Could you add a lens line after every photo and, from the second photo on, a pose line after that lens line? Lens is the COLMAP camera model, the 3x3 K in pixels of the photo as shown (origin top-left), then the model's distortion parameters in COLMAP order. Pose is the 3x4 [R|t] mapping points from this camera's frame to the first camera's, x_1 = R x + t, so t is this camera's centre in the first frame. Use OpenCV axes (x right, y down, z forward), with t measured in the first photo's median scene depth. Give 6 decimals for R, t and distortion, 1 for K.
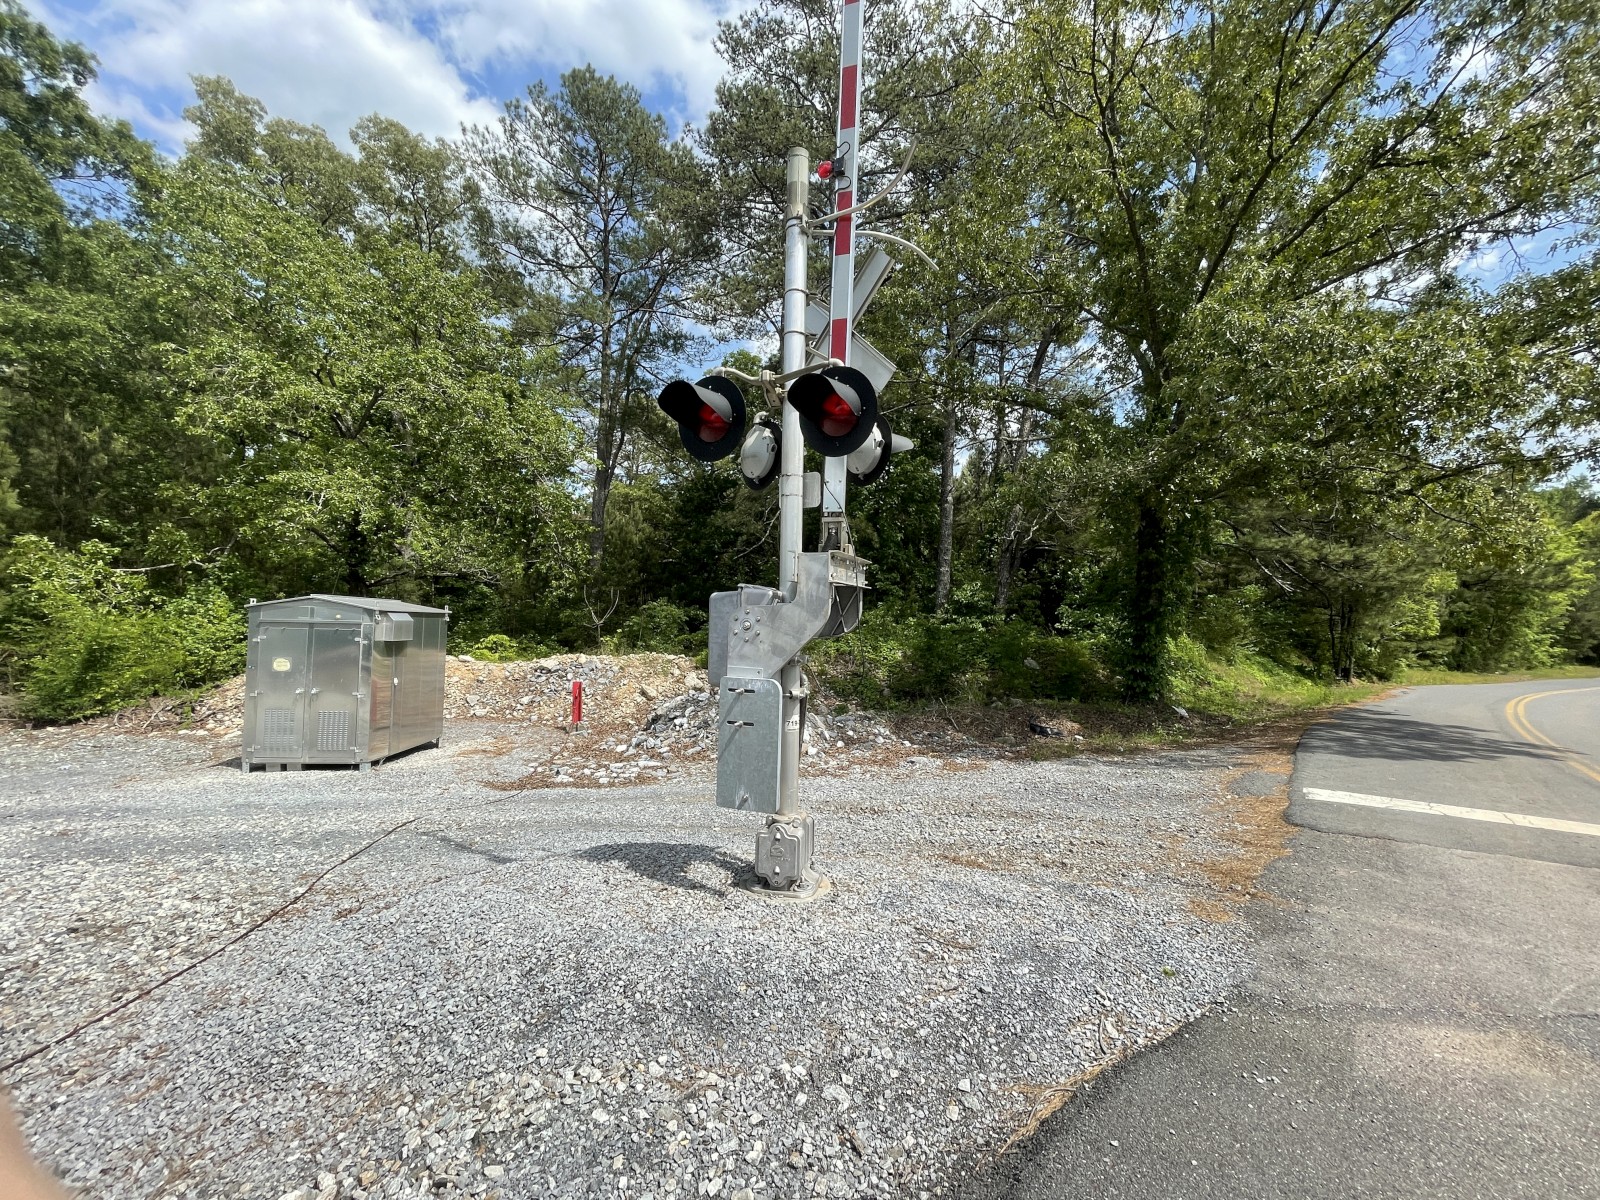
lens RADIAL K [[652.0, 0, 803.6], [0, 652.0, 607.7], [0, 0, 1]] dist [0.002712, -0.000164]
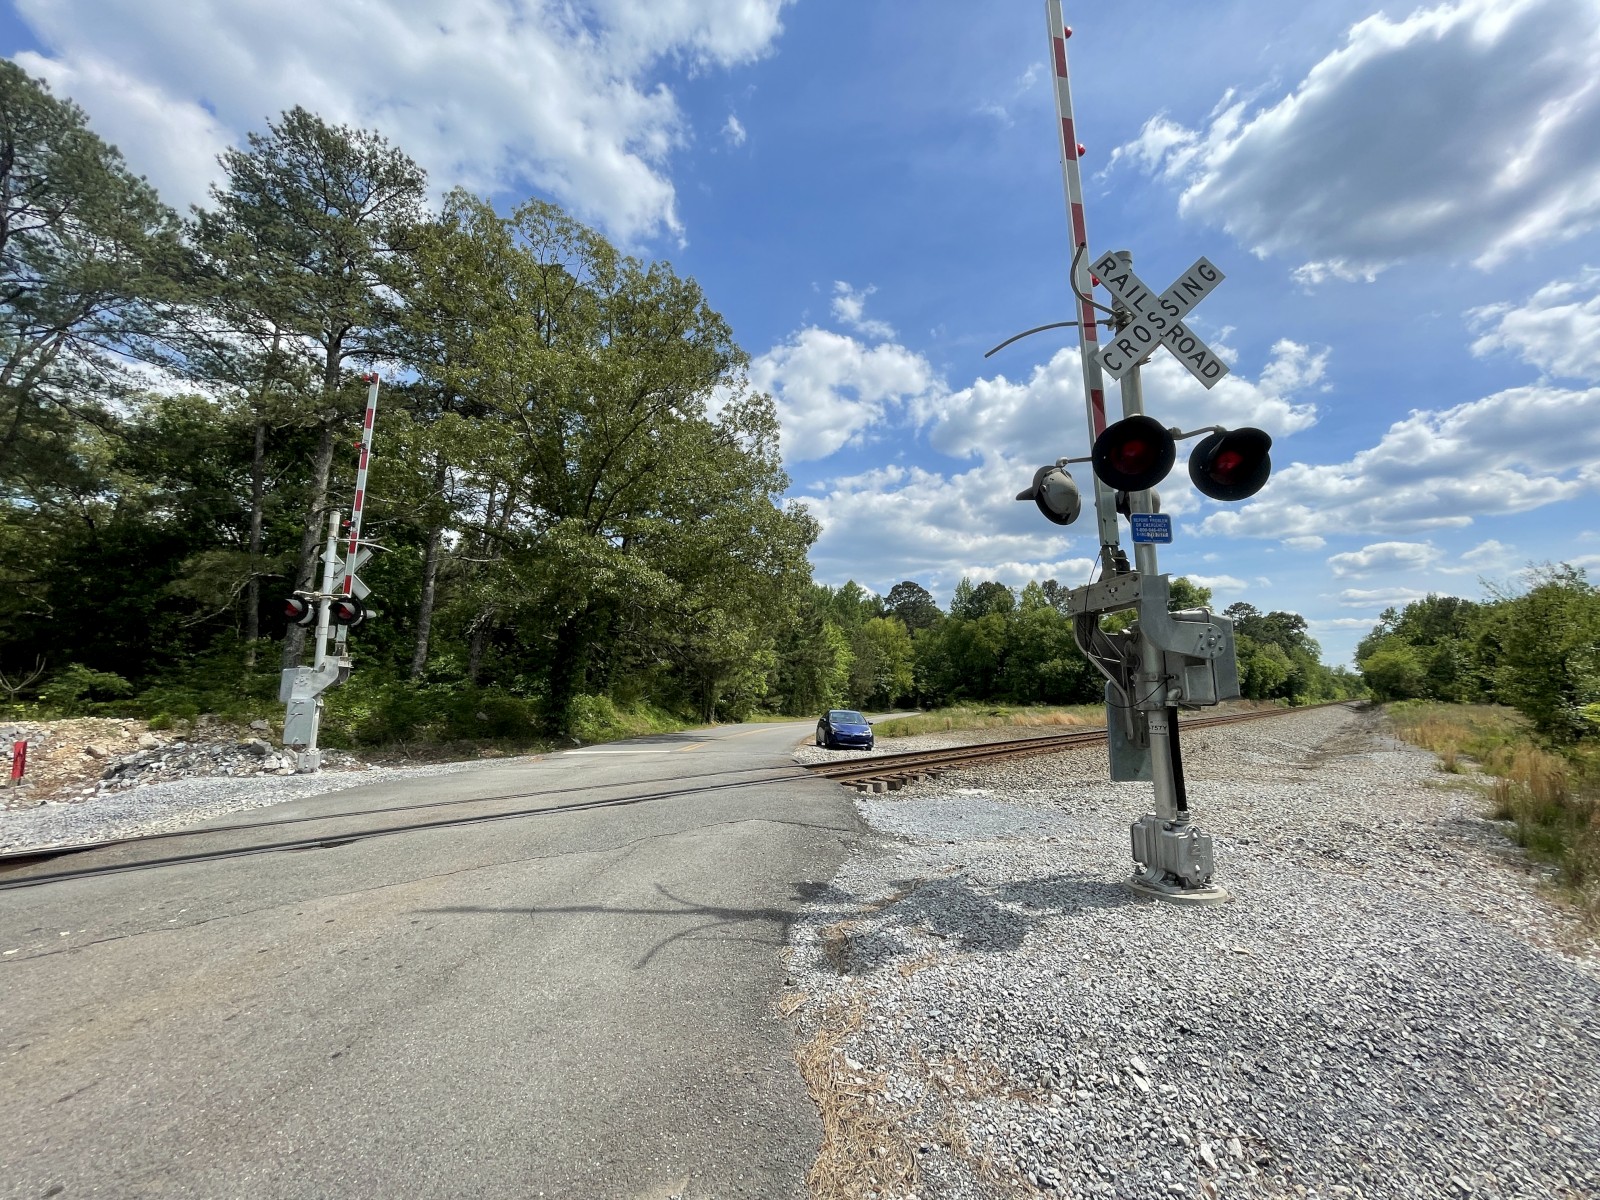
lens RADIAL K [[652.0, 0, 803.6], [0, 652.0, 607.7], [0, 0, 1]] dist [0.002712, -0.000164]
pose [[0.750487, 0.070033, 0.657164, -0.074459], [-0.000776, 0.994462, -0.105092, 0.002192], [-0.660885, 0.078360, 0.746385, -0.581833]]
